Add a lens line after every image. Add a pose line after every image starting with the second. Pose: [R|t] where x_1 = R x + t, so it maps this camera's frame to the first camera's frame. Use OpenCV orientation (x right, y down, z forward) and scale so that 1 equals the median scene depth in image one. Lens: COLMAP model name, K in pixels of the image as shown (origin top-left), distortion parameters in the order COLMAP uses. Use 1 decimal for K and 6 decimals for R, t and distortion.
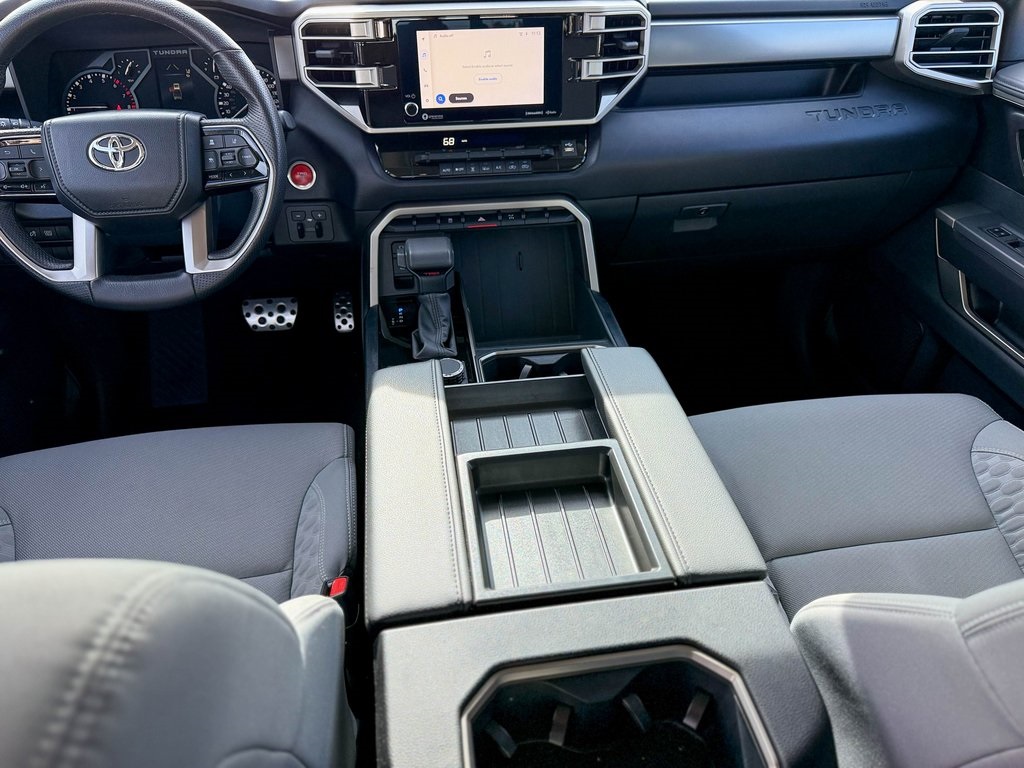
lens RADIAL K [[729.5, 0, 512.8], [0, 729.5, 408.2], [0, 0, 1]] dist [-0.002958, -0.005147]
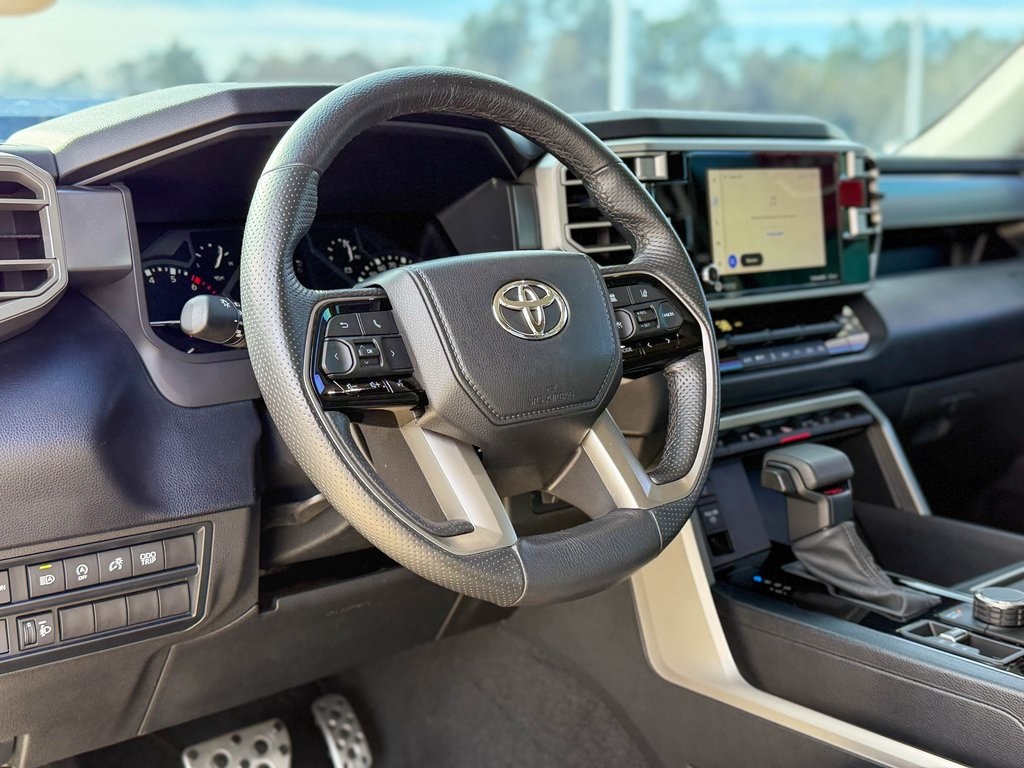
lens RADIAL K [[1261.1, 0, 512.0], [0, 1261.1, 384.0], [0, 0, 1]] dist [0.215062, -0.531208]
pose [[0.839539, -0.095248, 0.534884, -0.907676], [0.340599, 0.859297, -0.381577, 0.056784], [-0.423280, 0.502530, 0.753855, 0.246519]]
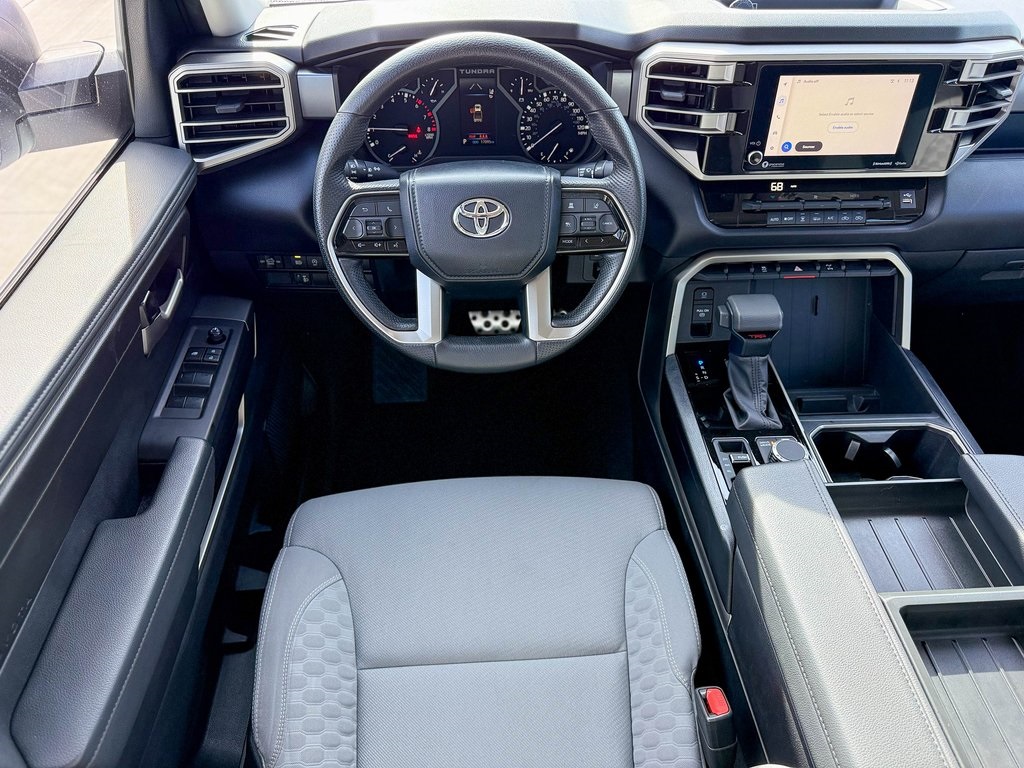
lens RADIAL K [[737.2, 0, 512.0], [0, 737.2, 384.0], [0, 0, 1]] dist [0.103348, -0.186112]
pose [[0.995624, 0.067276, -0.064853, -0.356738], [-0.061961, 0.994807, 0.080740, -0.180560], [0.069948, -0.076369, 0.994623, 0.021576]]
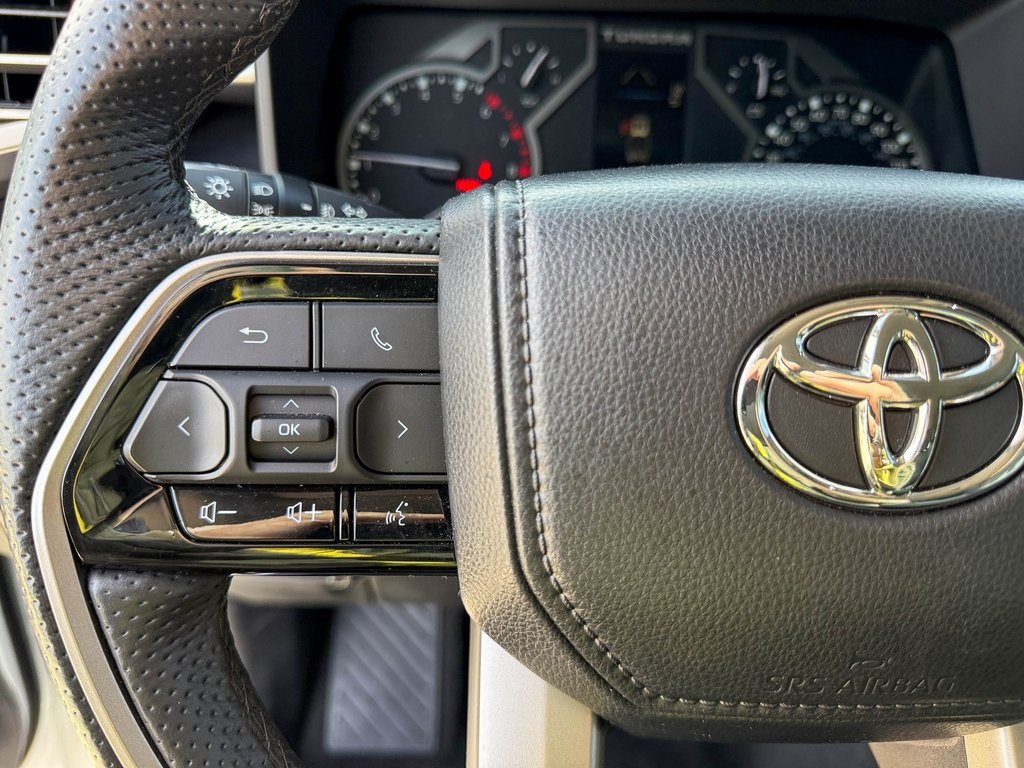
lens RADIAL K [[764.1, 0, 508.4], [0, 764.1, 393.7], [0, 0, 1]] dist [-0.028846, 0.003765]
pose [[0.990550, 0.099105, -0.094810, -0.513844], [-0.112181, 0.983146, -0.144357, -0.265986], [0.078905, 0.153629, 0.984973, 0.685650]]
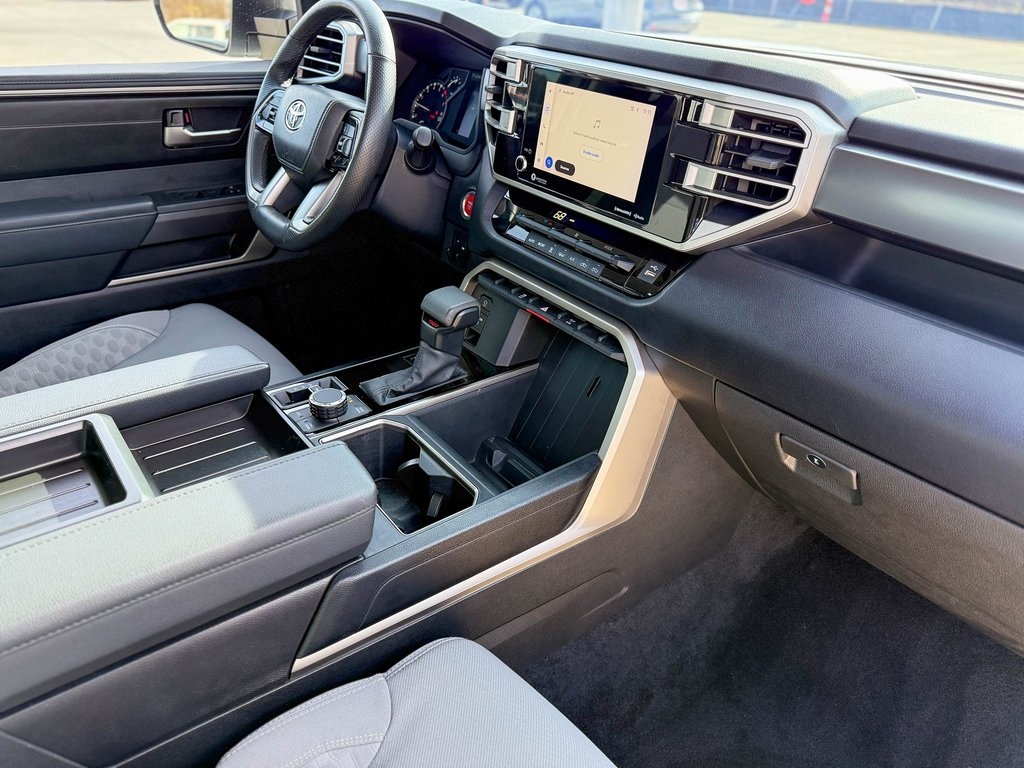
lens RADIAL K [[737.2, 0, 512.0], [0, 737.2, 384.0], [0, 0, 1]] dist [0.103348, -0.186112]
pose [[0.487397, 0.452481, -0.746796, 0.645573], [-0.576397, 0.809167, 0.114085, -0.283826], [0.655904, 0.374847, 0.655195, 0.488898]]
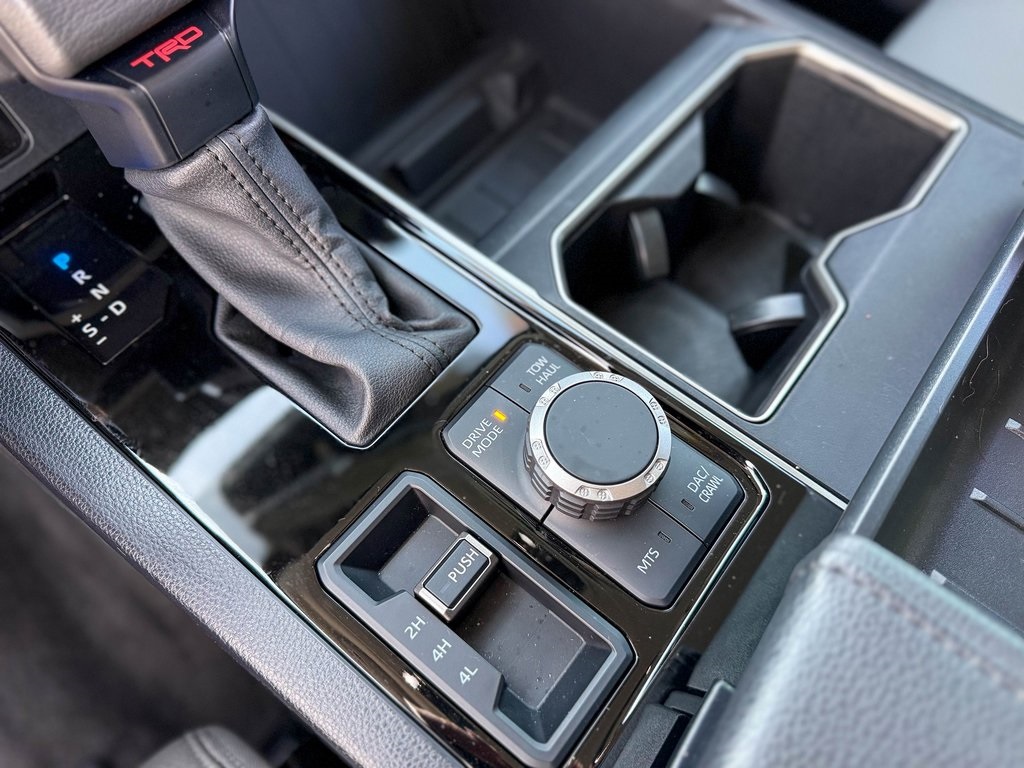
lens RADIAL K [[744.4, 0, 493.1], [0, 744.4, 367.2], [0, 0, 1]] dist [0.058007, -0.104324]
pose [[0.742600, -0.575318, 0.342863, -0.165500], [0.396820, 0.790364, 0.466753, -0.176894], [-0.539518, -0.210556, 0.815222, 0.760906]]
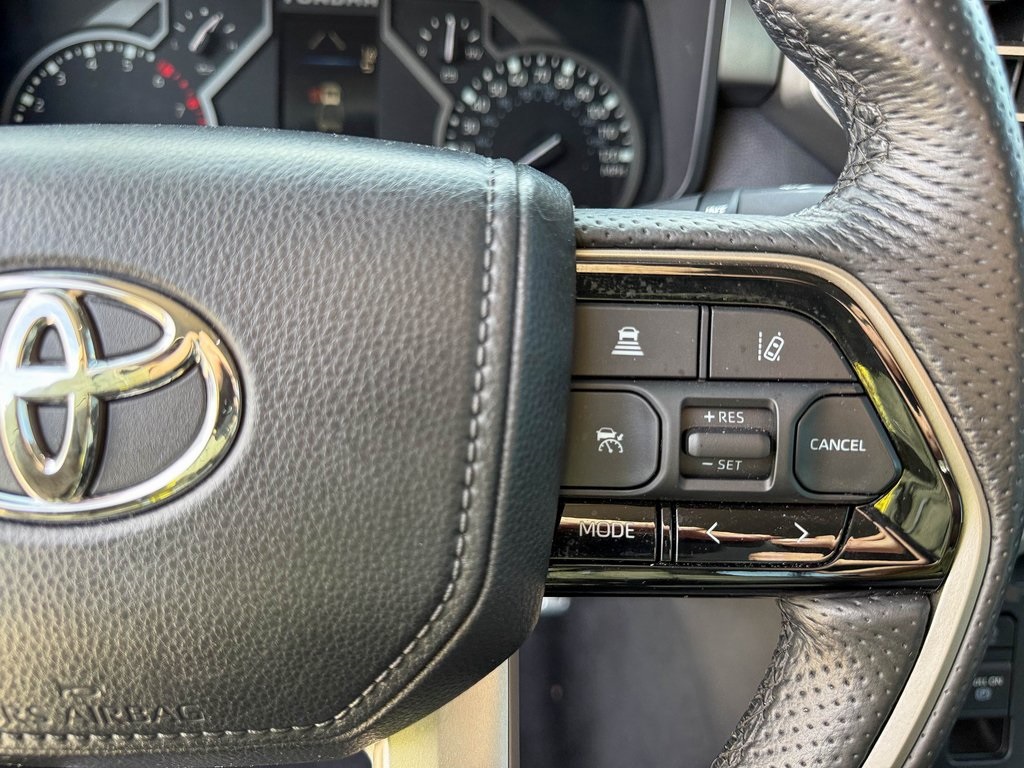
lens RADIAL K [[764.1, 0, 508.4], [0, 764.1, 393.7], [0, 0, 1]] dist [-0.028846, 0.003765]
pose [[0.995199, 0.079932, -0.056473, -0.372587], [-0.086312, 0.988841, -0.121423, -0.285305], [0.046137, 0.125715, 0.990993, 0.714091]]
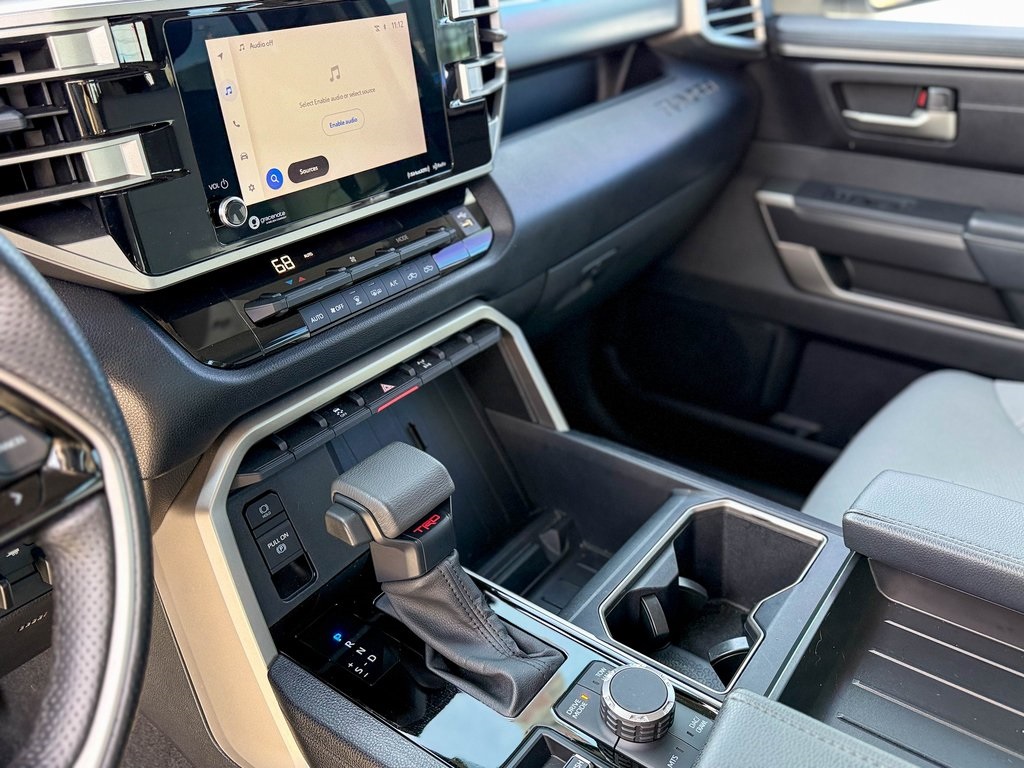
lens RADIAL K [[846.0, 0, 512.0], [0, 846.0, 384.0], [0, 0, 1]] dist [0.014236, -0.003195]
pose [[0.703600, -0.352357, 0.617083, -0.365173], [0.451292, 0.892362, -0.005022, -0.235451], [-0.548892, 0.282018, 0.786882, 0.527039]]
